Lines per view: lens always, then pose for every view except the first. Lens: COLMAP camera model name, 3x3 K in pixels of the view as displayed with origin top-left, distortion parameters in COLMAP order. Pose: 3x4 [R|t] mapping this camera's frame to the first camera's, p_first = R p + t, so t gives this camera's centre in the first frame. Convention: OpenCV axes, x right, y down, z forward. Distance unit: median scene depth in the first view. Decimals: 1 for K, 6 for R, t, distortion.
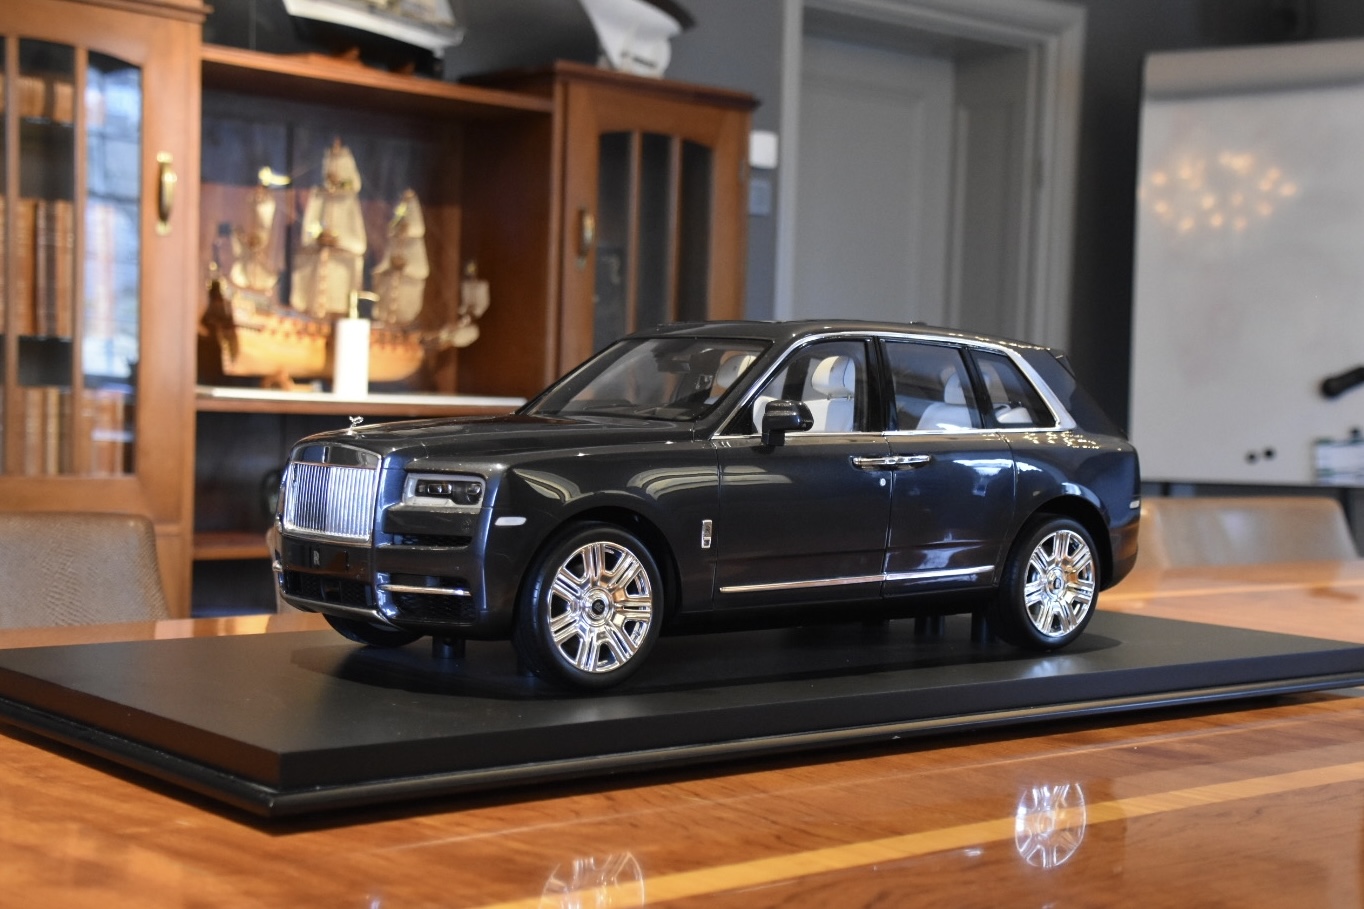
lens RADIAL K [[1912.4, 0, 682.0], [0, 1912.4, 454.5], [0, 0, 1]] dist [0.168396, 0.040769]
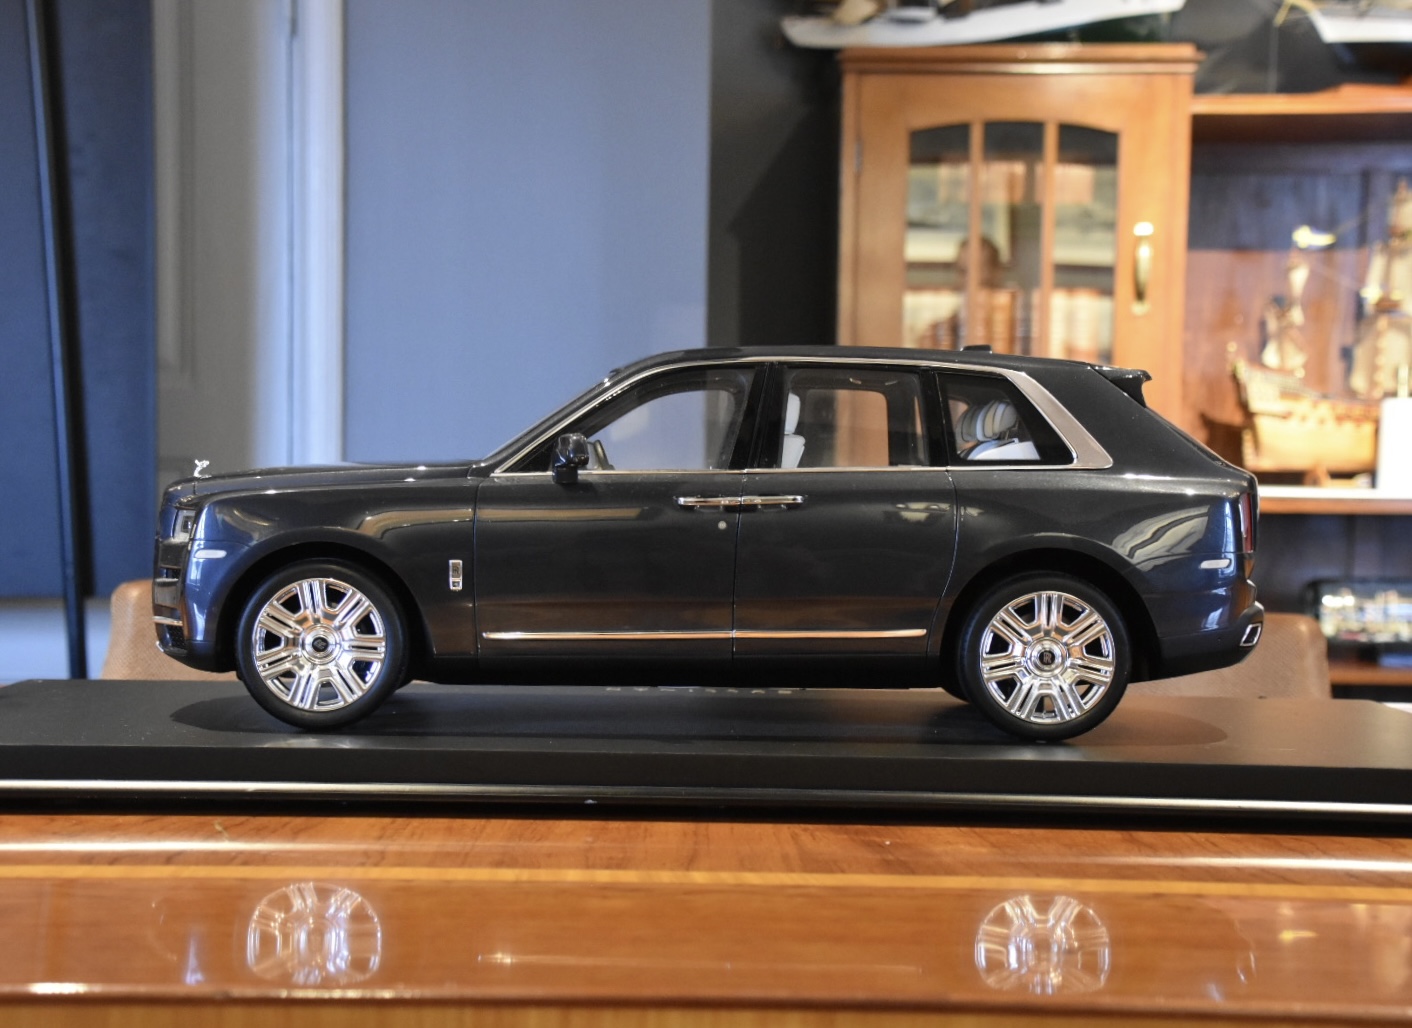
lens RADIAL K [[2268.1, 0, 706.0], [0, 2268.1, 514.0], [0, 0, 1]] dist [0.014035, 1.407021]
pose [[0.764393, -0.013696, -0.644605, 0.689052], [-0.009011, 0.999450, -0.031921, 0.038128], [0.644687, 0.030209, 0.763849, 0.181797]]
